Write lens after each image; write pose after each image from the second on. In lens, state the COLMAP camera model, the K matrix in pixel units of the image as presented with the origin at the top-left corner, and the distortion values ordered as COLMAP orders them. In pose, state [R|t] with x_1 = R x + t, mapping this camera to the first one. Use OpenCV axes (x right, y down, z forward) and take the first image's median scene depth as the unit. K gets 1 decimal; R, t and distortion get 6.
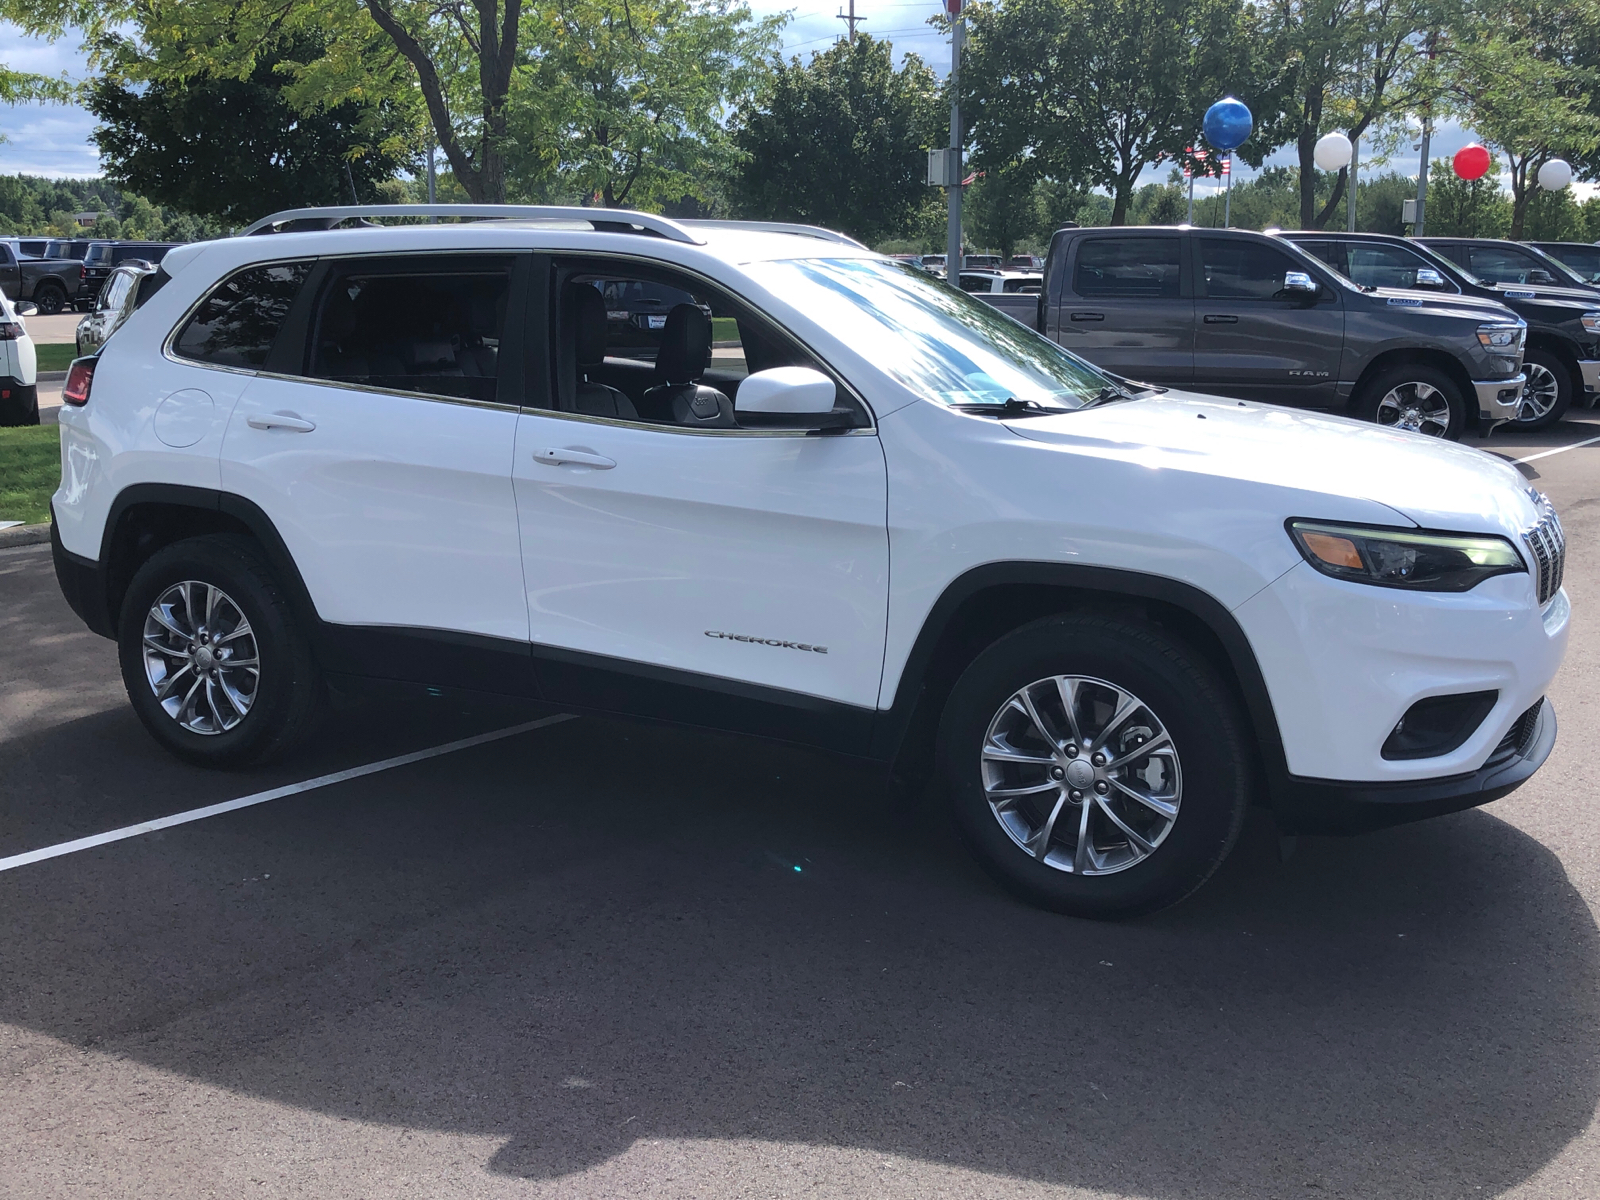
lens RADIAL K [[1634.2, 0, 807.3], [0, 1634.2, 567.5], [0, 0, 1]] dist [0.132602, -0.383731]
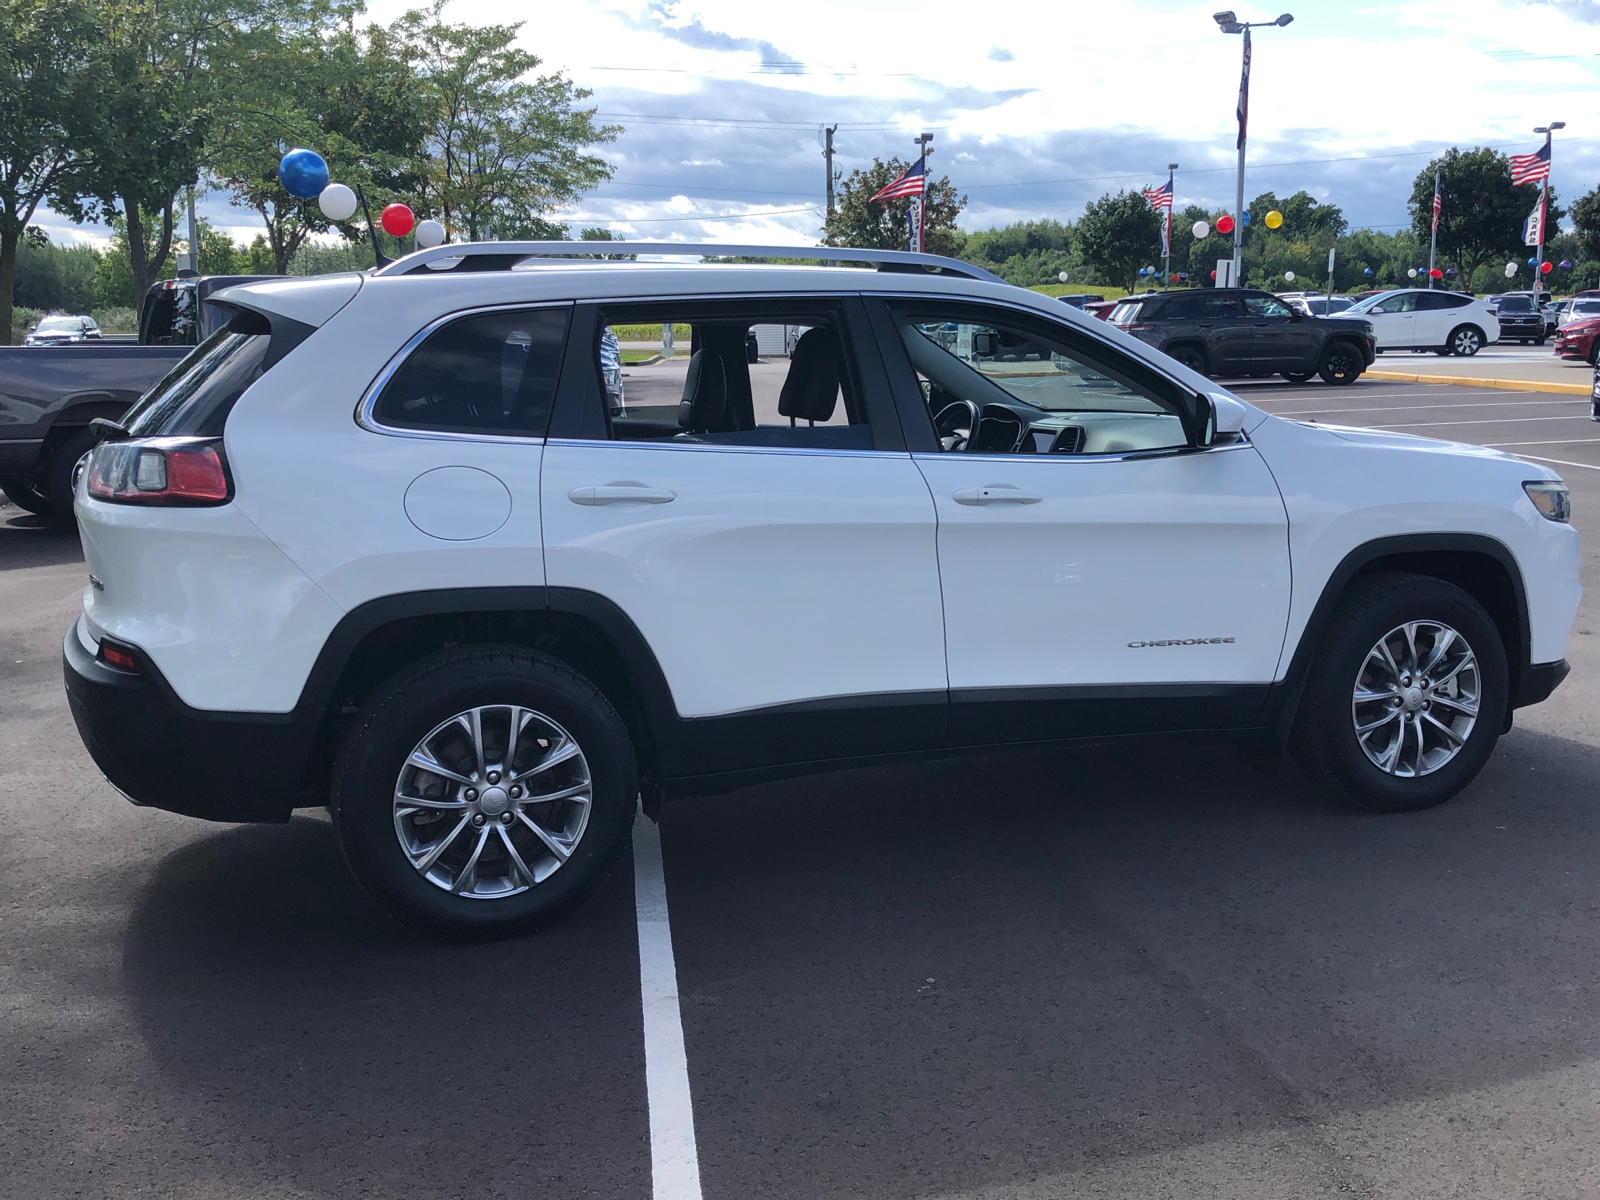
lens RADIAL K [[1634.2, 0, 807.3], [0, 1634.2, 567.5], [0, 0, 1]] dist [0.132602, -0.383731]
pose [[0.687890, -0.115485, 0.716569, -1.012775], [0.138563, 0.989998, 0.026535, -0.070652], [-0.712466, 0.081036, 0.697011, 0.412309]]
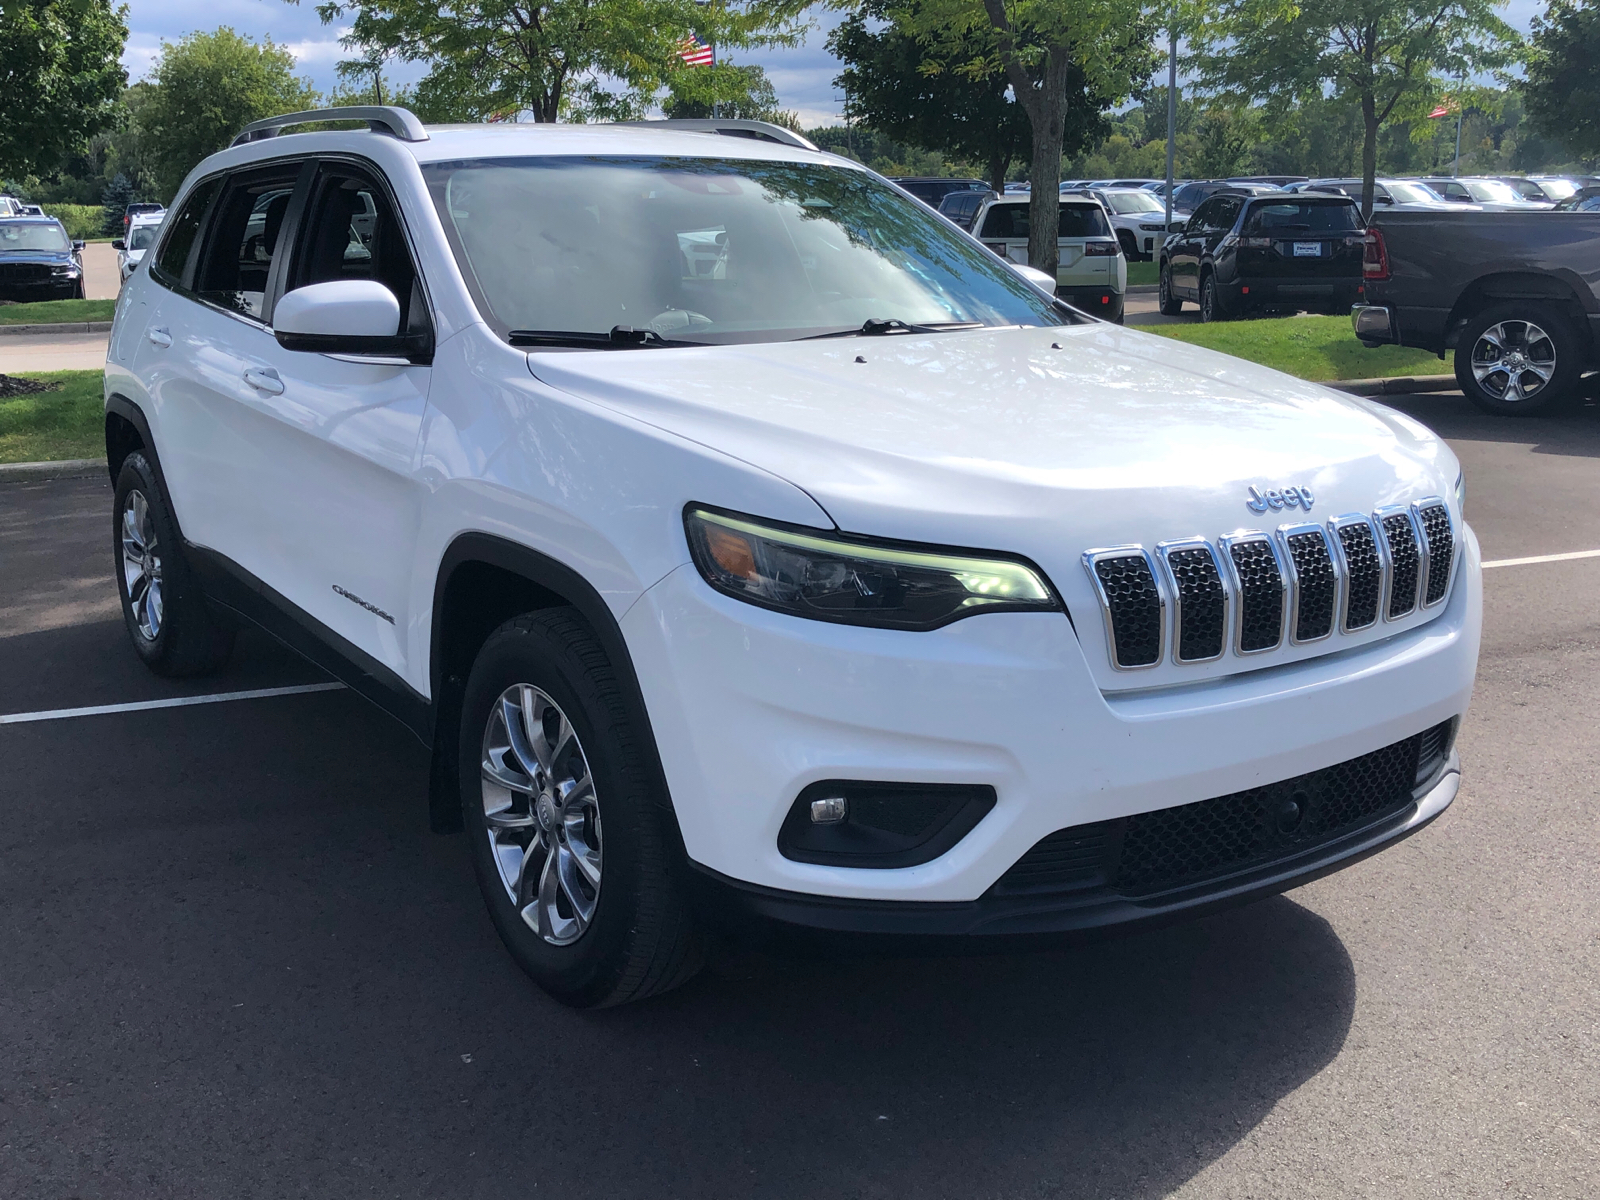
lens RADIAL K [[1641.1, 0, 796.6], [0, 1641.1, 553.2], [0, 0, 1]] dist [0.115321, -0.298148]
pose [[0.852696, 0.090226, -0.514557, 0.627553], [-0.075179, 0.995913, 0.050047, -0.042070], [0.516970, -0.003991, 0.855994, 0.371644]]
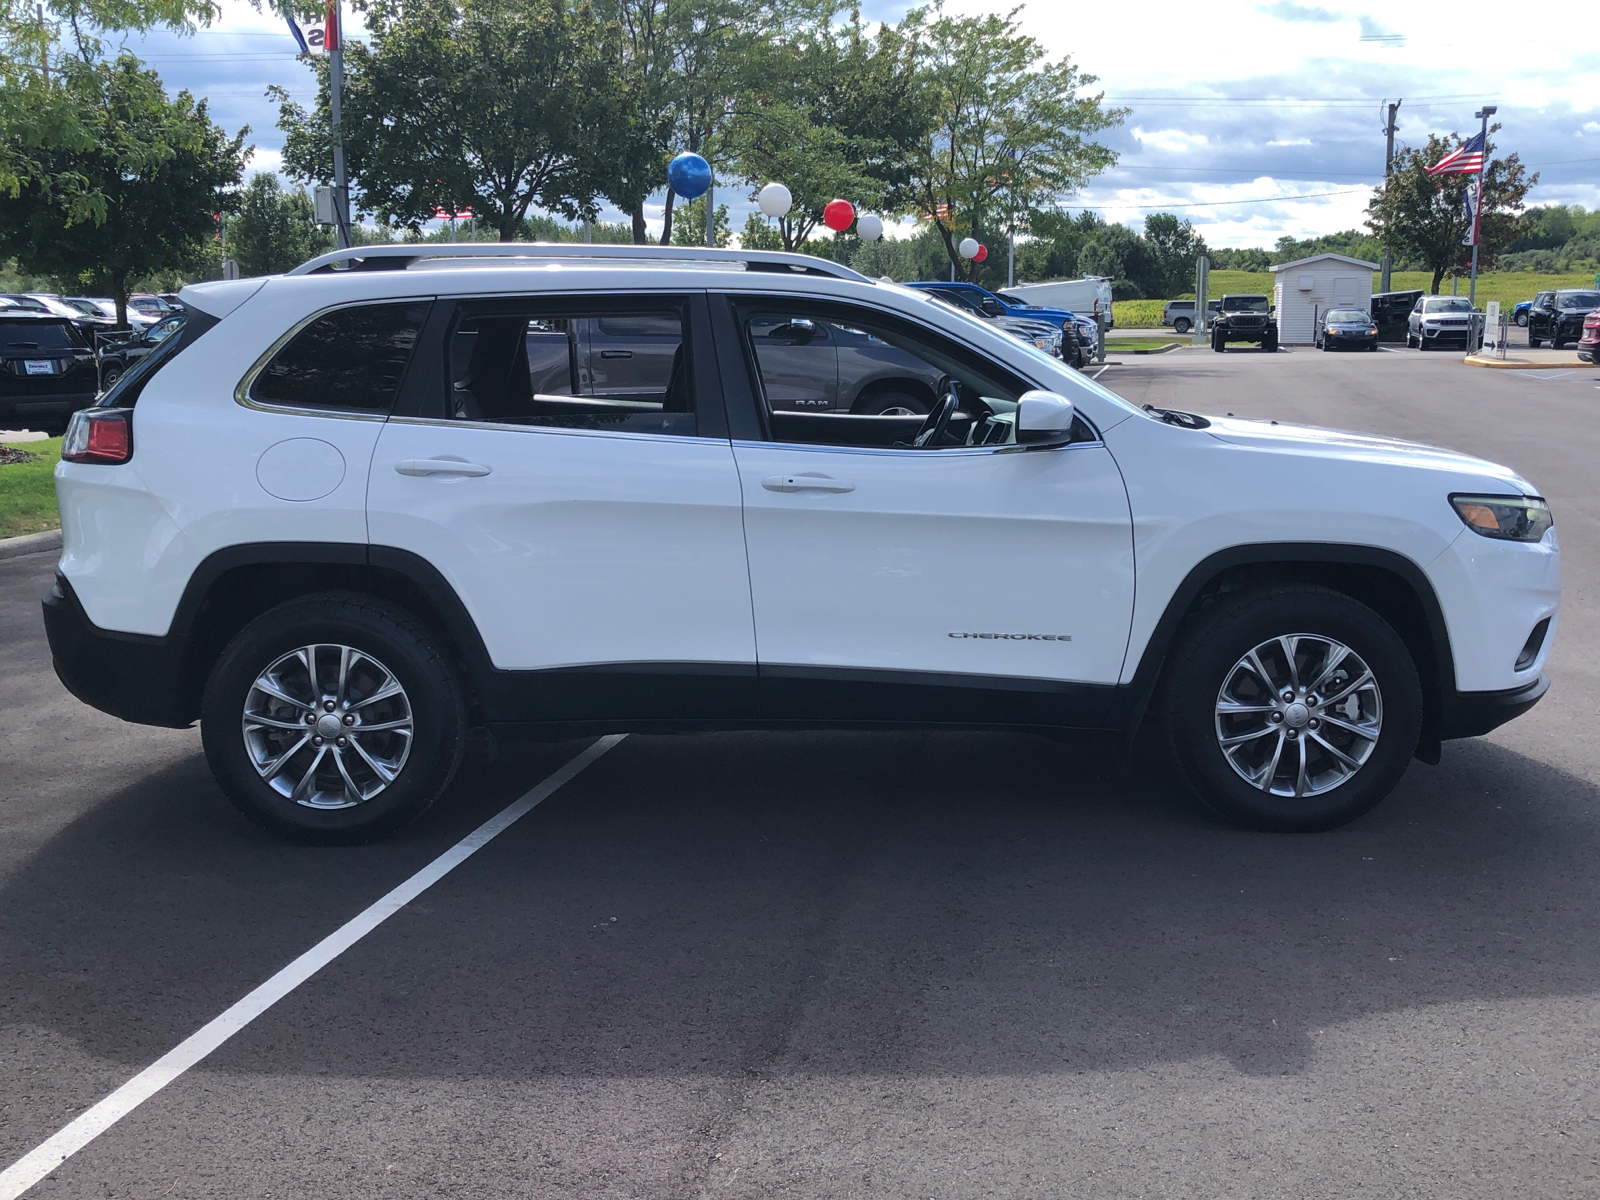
lens RADIAL K [[1634.2, 0, 807.3], [0, 1634.2, 567.5], [0, 0, 1]] dist [0.132602, -0.383731]
pose [[0.889174, -0.075043, 0.451374, -0.667792], [0.085826, 0.996304, -0.003431, -0.010049], [-0.449449, 0.041791, 0.892328, 0.062259]]
